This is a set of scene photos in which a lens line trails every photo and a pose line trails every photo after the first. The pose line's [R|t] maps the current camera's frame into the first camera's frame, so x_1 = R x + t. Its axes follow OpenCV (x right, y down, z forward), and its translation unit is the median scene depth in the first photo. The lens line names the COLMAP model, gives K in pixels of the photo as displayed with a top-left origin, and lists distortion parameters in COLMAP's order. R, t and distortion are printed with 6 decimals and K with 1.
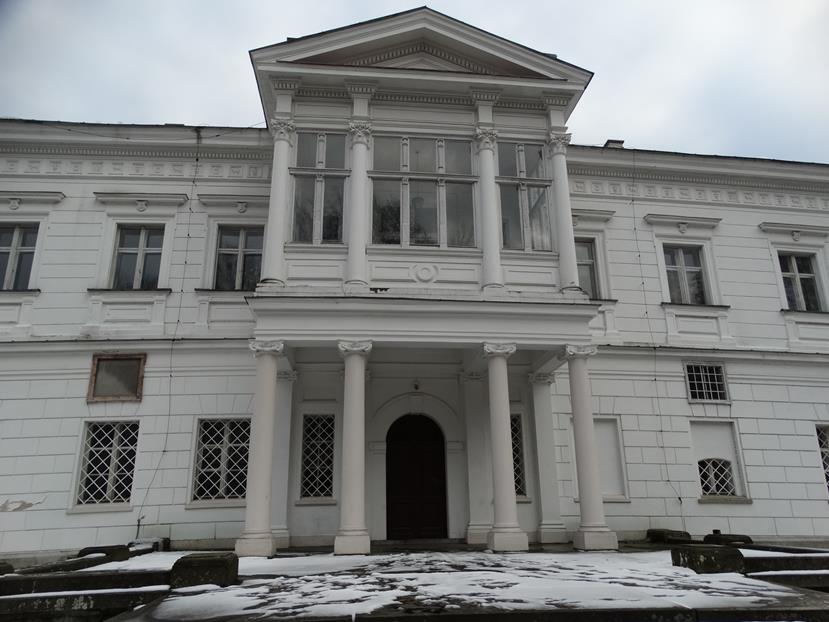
lens RADIAL K [[617.0, 0, 397.1], [0, 617.0, 311.1], [0, 0, 1]] dist [0.055788, -0.002139]
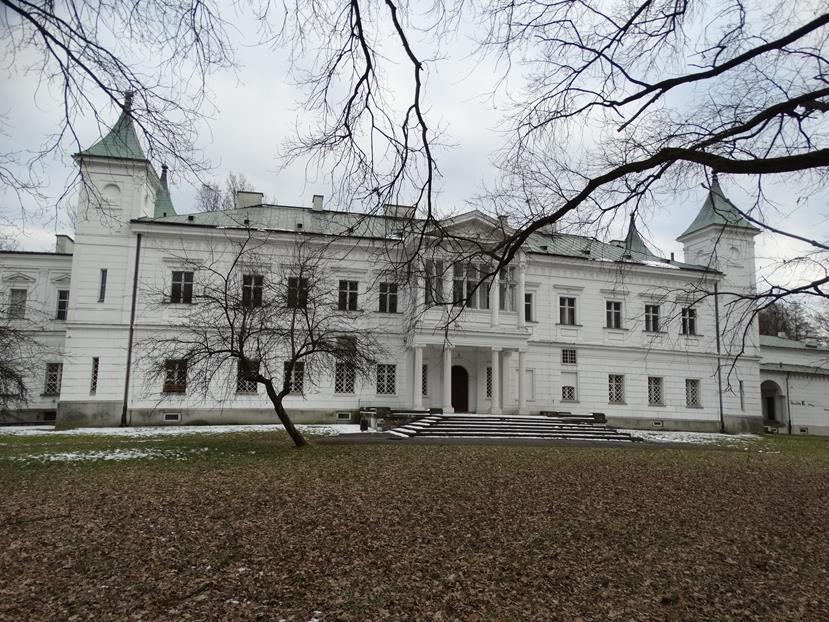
lens RADIAL K [[617.0, 0, 397.1], [0, 617.0, 311.1], [0, 0, 1]] dist [0.055788, -0.002139]
pose [[0.993003, 0.052895, 0.105579, -0.470090], [-0.067270, 0.988200, 0.137606, -0.365720], [-0.097055, -0.143746, 0.984844, -1.372515]]
